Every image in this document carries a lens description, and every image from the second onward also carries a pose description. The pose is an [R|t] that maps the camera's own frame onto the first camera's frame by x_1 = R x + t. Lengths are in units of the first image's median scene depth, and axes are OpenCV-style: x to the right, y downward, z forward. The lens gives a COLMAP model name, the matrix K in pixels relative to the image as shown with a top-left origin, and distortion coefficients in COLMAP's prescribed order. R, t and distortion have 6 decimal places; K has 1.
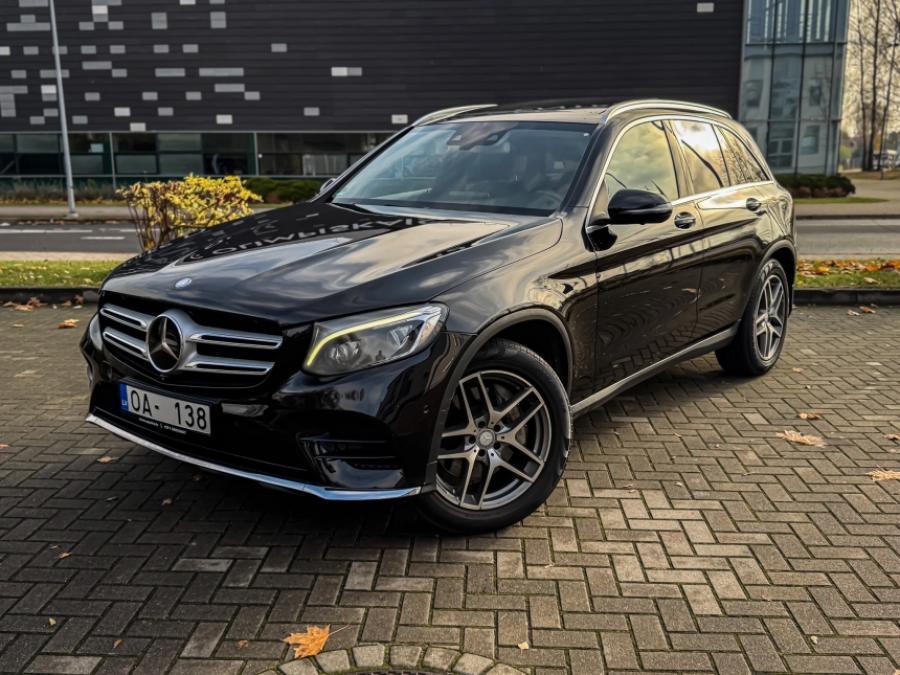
lens RADIAL K [[878.1, 0, 446.4], [0, 878.1, 330.9], [0, 0, 1]] dist [0.137637, -0.267920]
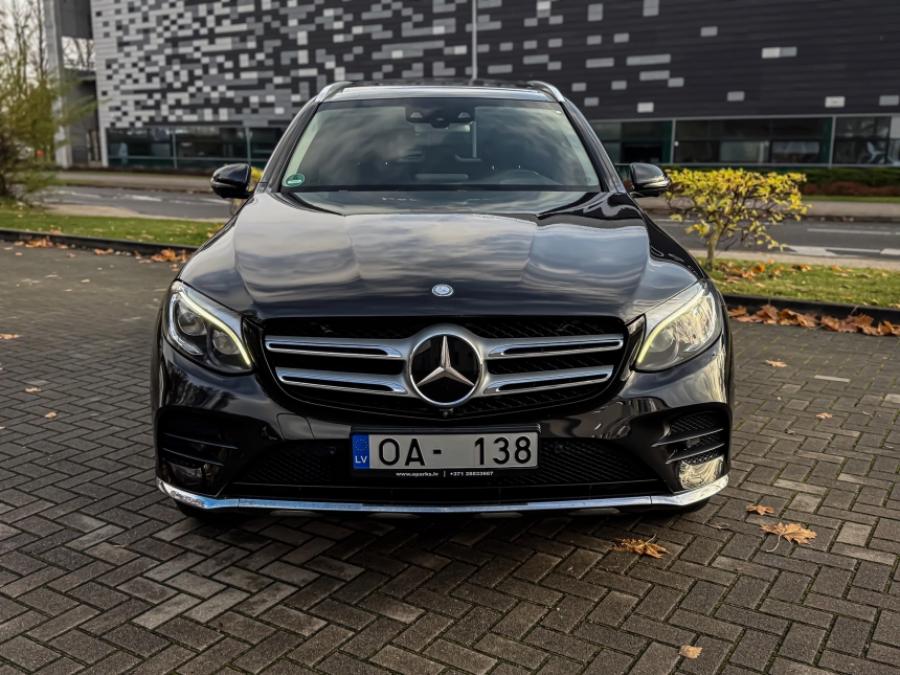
lens RADIAL K [[879.7, 0, 450.0], [0, 879.7, 336.9], [0, 0, 1]] dist [0.132177, -0.262294]
pose [[0.869520, 0.111170, -0.481224, 0.289428], [-0.102933, 0.993733, 0.043577, -0.014809], [0.483052, 0.011643, 0.875514, 0.101891]]
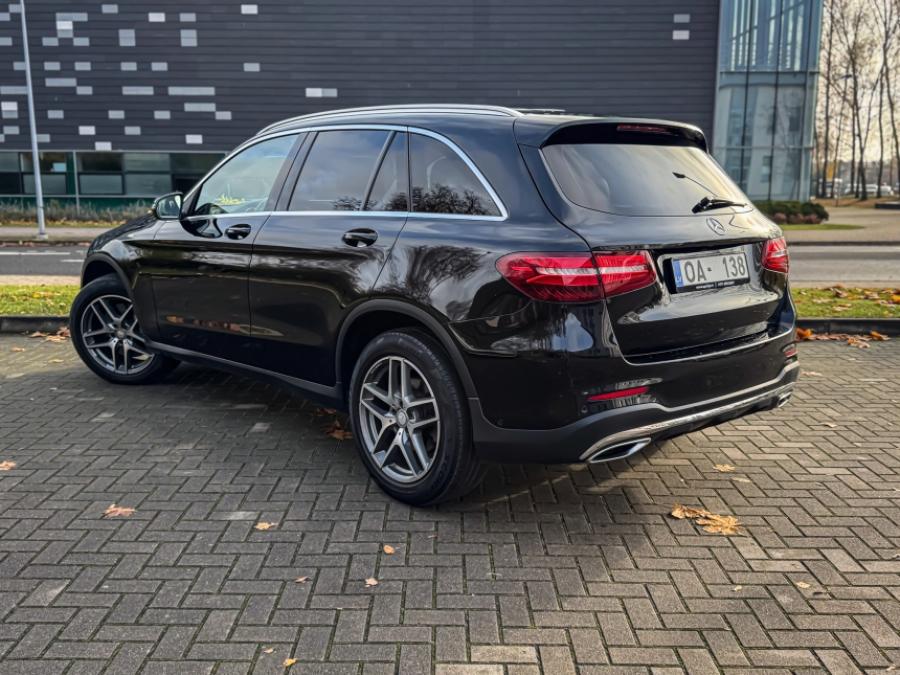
lens RADIAL K [[879.7, 0, 450.0], [0, 879.7, 336.9], [0, 0, 1]] dist [0.132177, -0.262294]
pose [[0.998341, 0.000042, 0.057571, -0.111536], [0.001094, 0.999805, -0.019704, -0.008562], [-0.057561, 0.019735, 0.998147, 0.062215]]
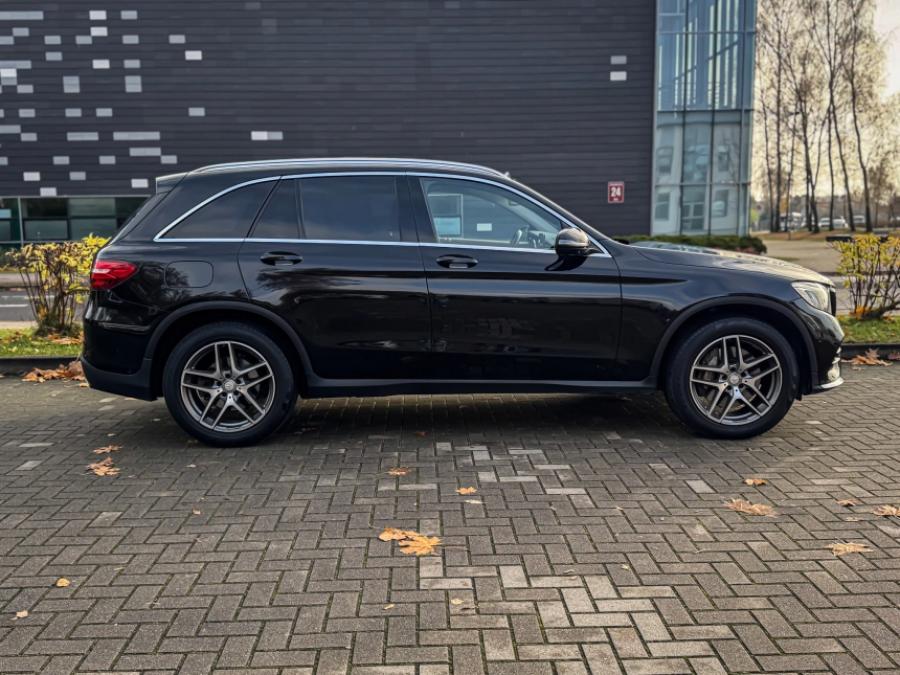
lens RADIAL K [[877.4, 0, 447.1], [0, 877.4, 339.9], [0, 0, 1]] dist [0.136784, -0.252693]
pose [[0.996359, -0.017606, 0.083423, 0.006328], [0.022658, 0.997941, -0.060007, -0.001753], [-0.082194, 0.061678, 0.994706, 0.048668]]
